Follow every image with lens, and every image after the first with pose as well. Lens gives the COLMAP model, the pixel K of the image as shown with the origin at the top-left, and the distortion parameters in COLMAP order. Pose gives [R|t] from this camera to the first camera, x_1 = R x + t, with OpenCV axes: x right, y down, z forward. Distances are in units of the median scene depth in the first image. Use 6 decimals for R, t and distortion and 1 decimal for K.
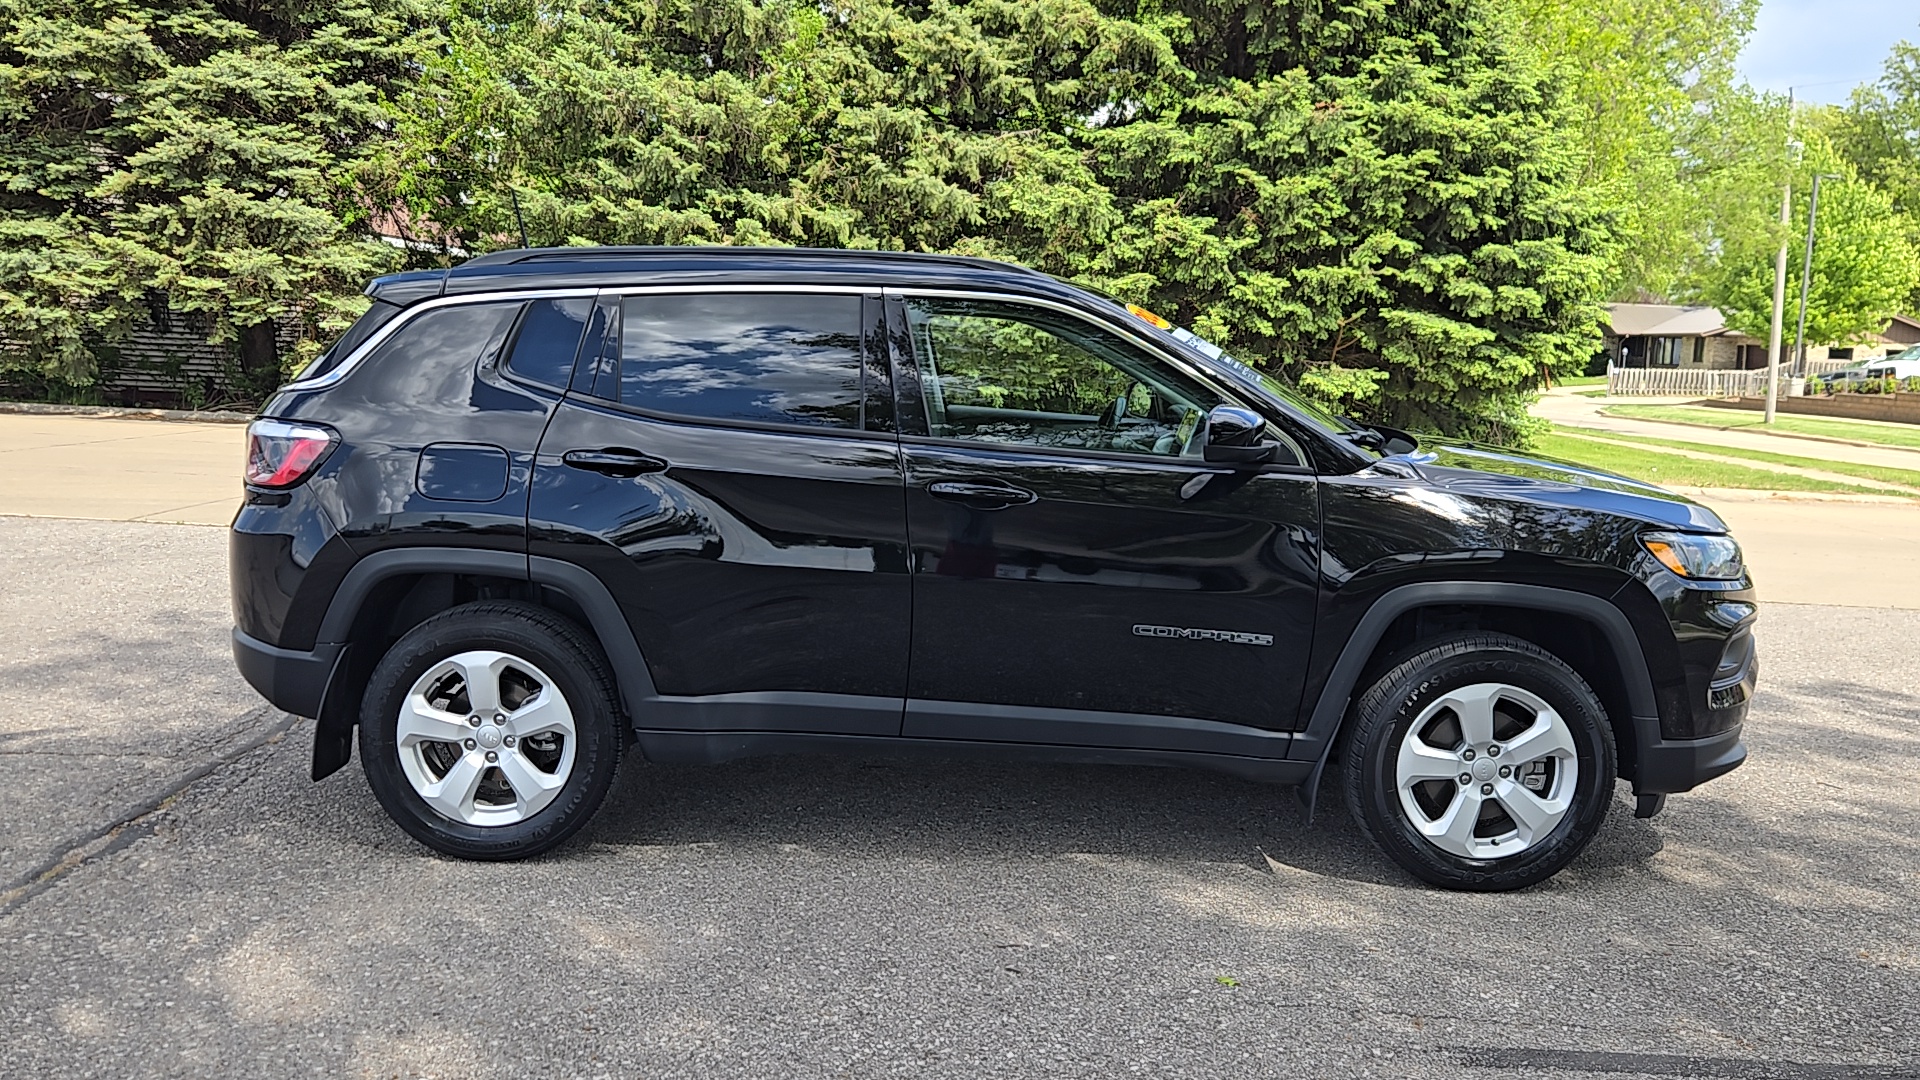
lens RADIAL K [[1590.9, 0, 950.9], [0, 1590.9, 534.0], [0, 0, 1]] dist [0.036025, -0.049412]
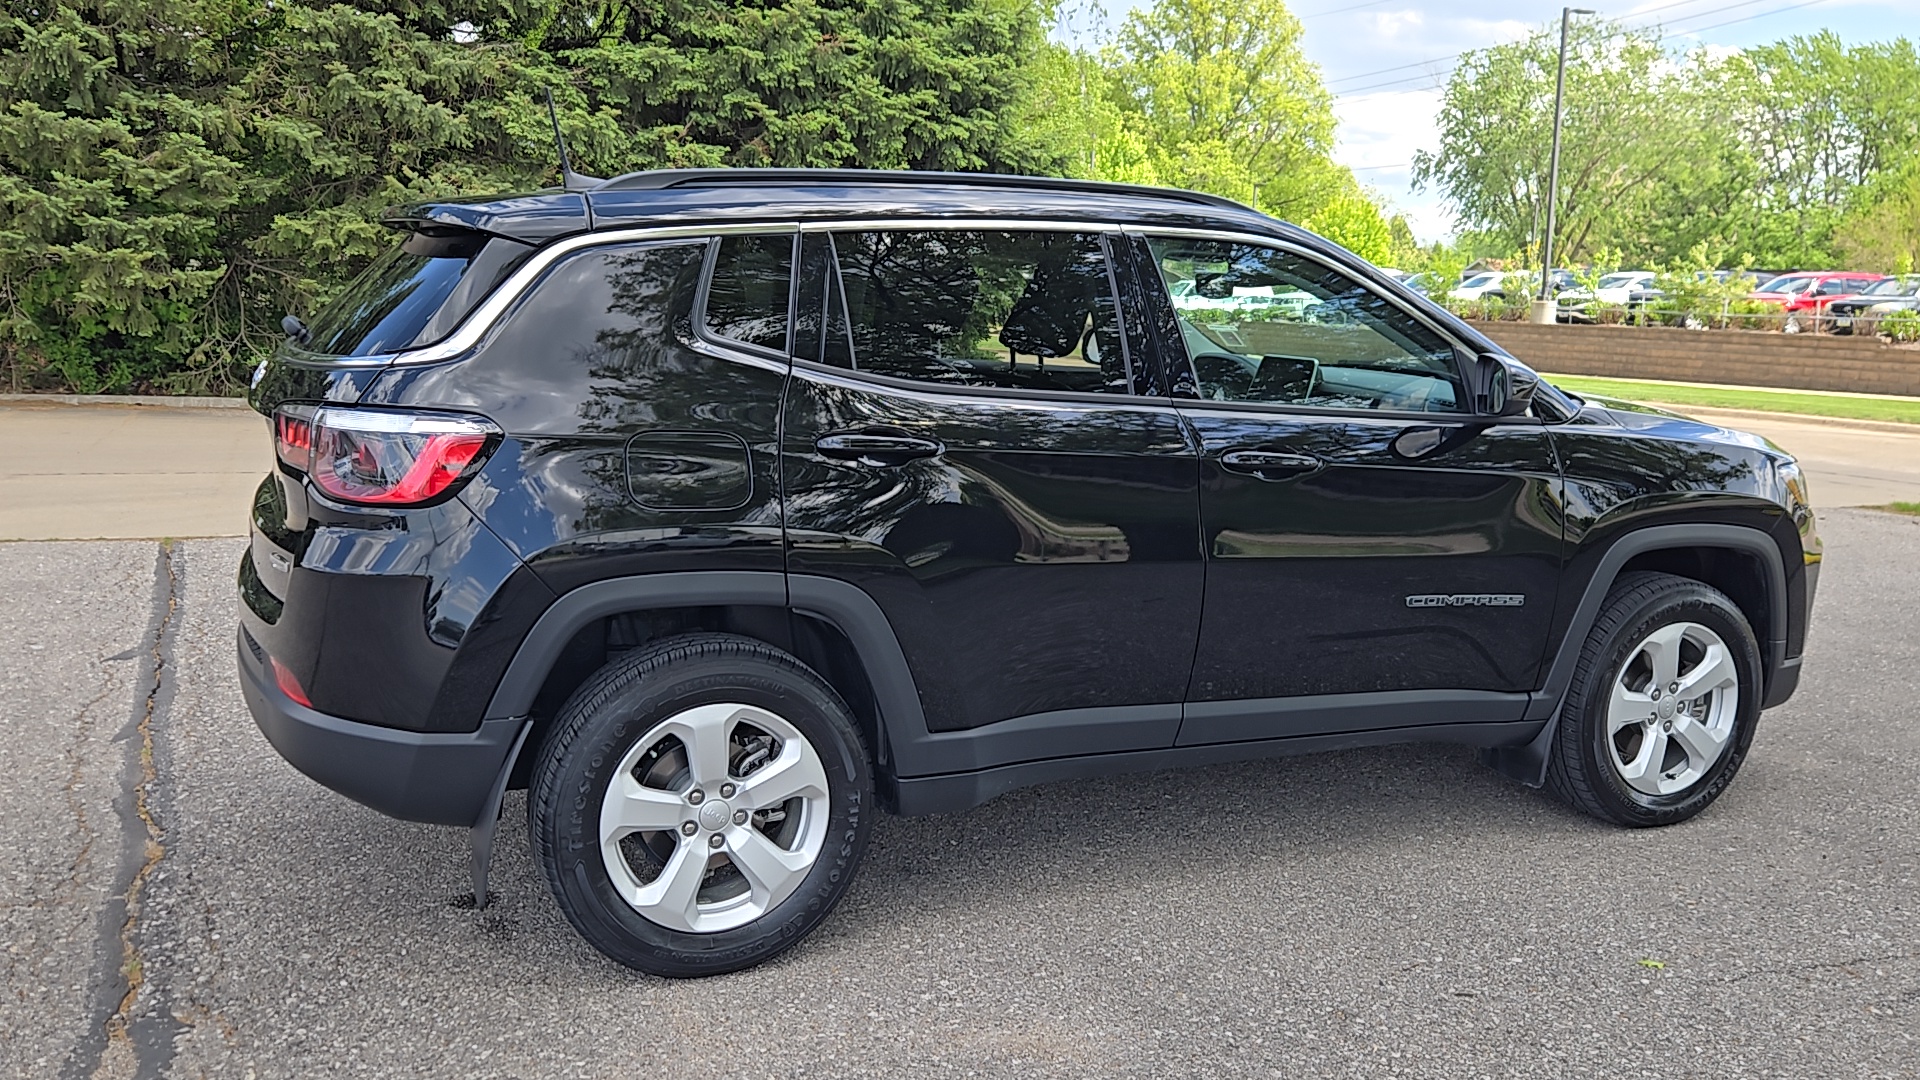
lens RADIAL K [[1580.4, 0, 969.6], [0, 1580.4, 546.0], [0, 0, 1]] dist [0.020735, -0.008754]
pose [[0.904069, -0.071546, 0.421355, -0.463205], [0.051009, 0.996905, 0.059828, -0.037489], [-0.424331, -0.032596, 0.904920, 0.257099]]
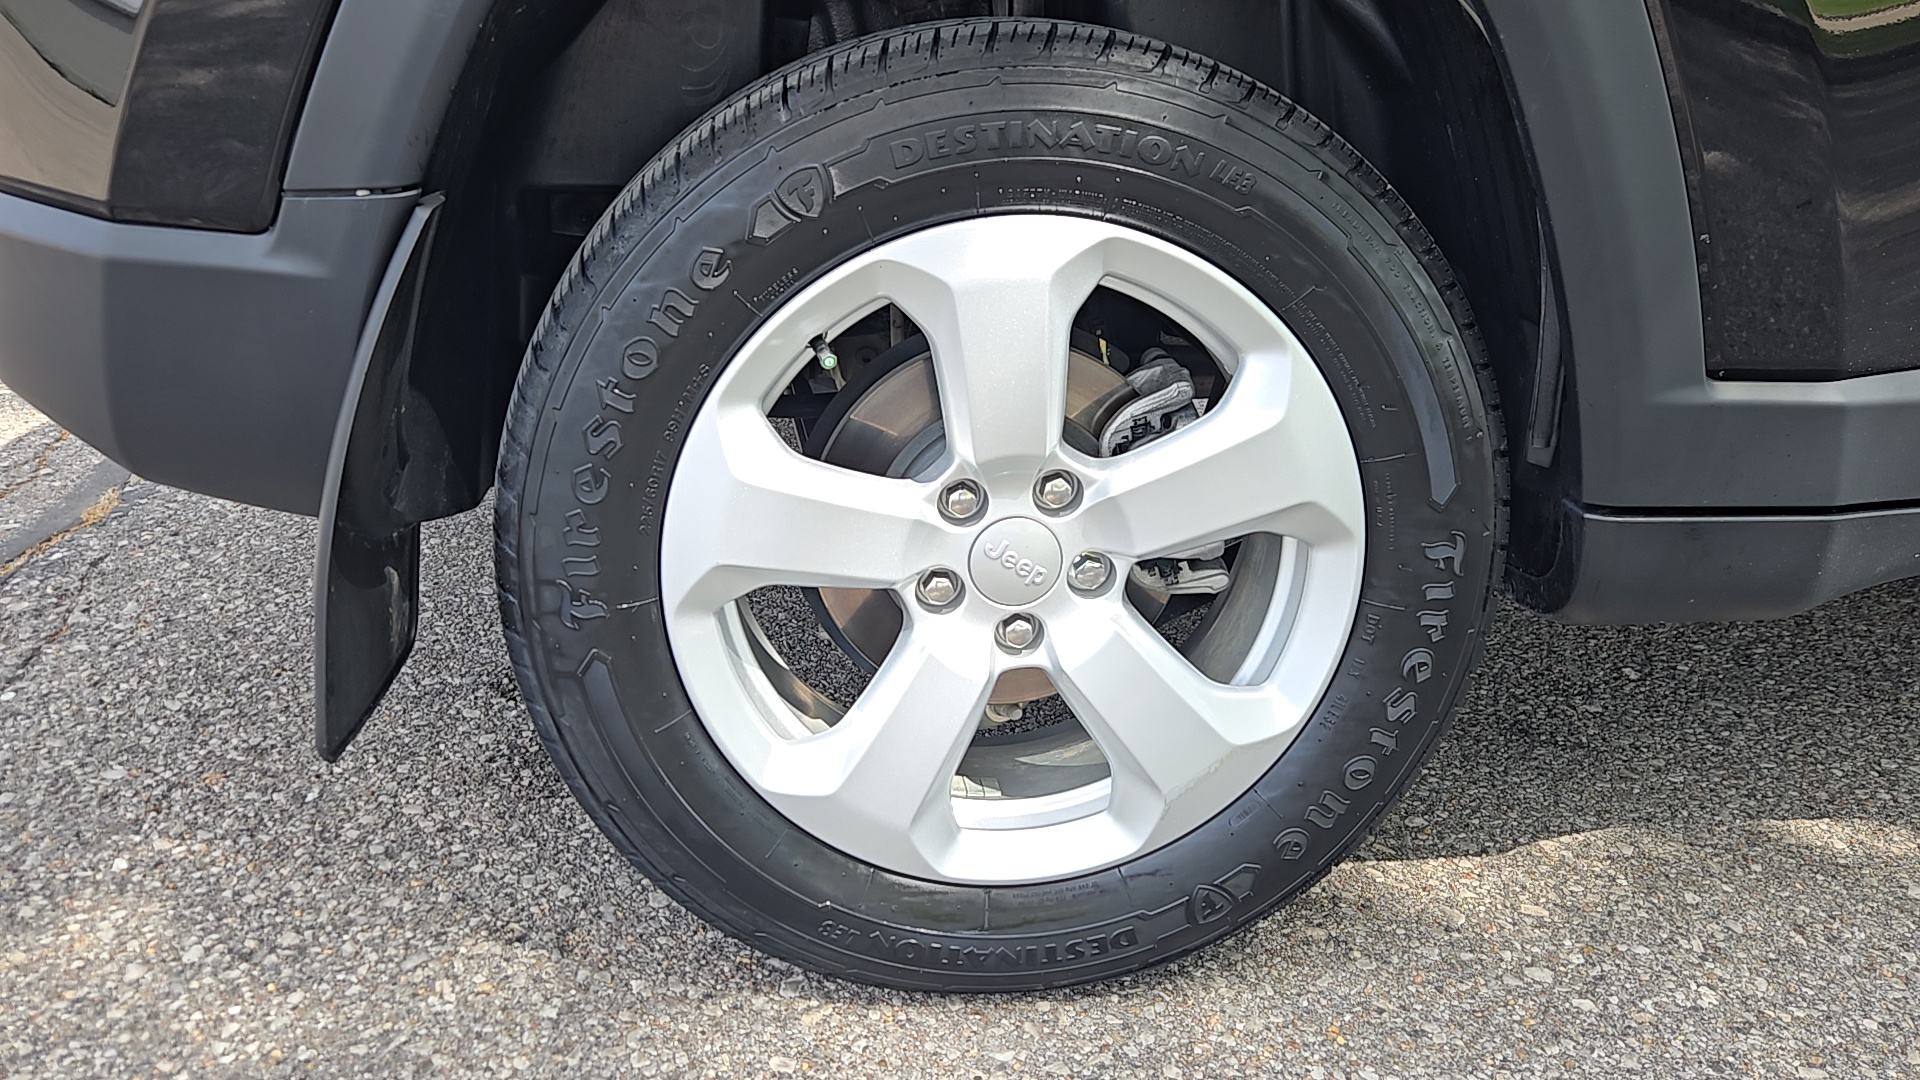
lens RADIAL K [[1619.1, 0, 960.4], [0, 1619.1, 545.2], [0, 0, 1]] dist [0.025782, 0.002569]
pose [[0.993239, -0.040488, 0.108797, -0.310119], [0.015255, 0.974602, 0.223423, 0.062830], [-0.115080, -0.220252, 0.968631, 0.710500]]
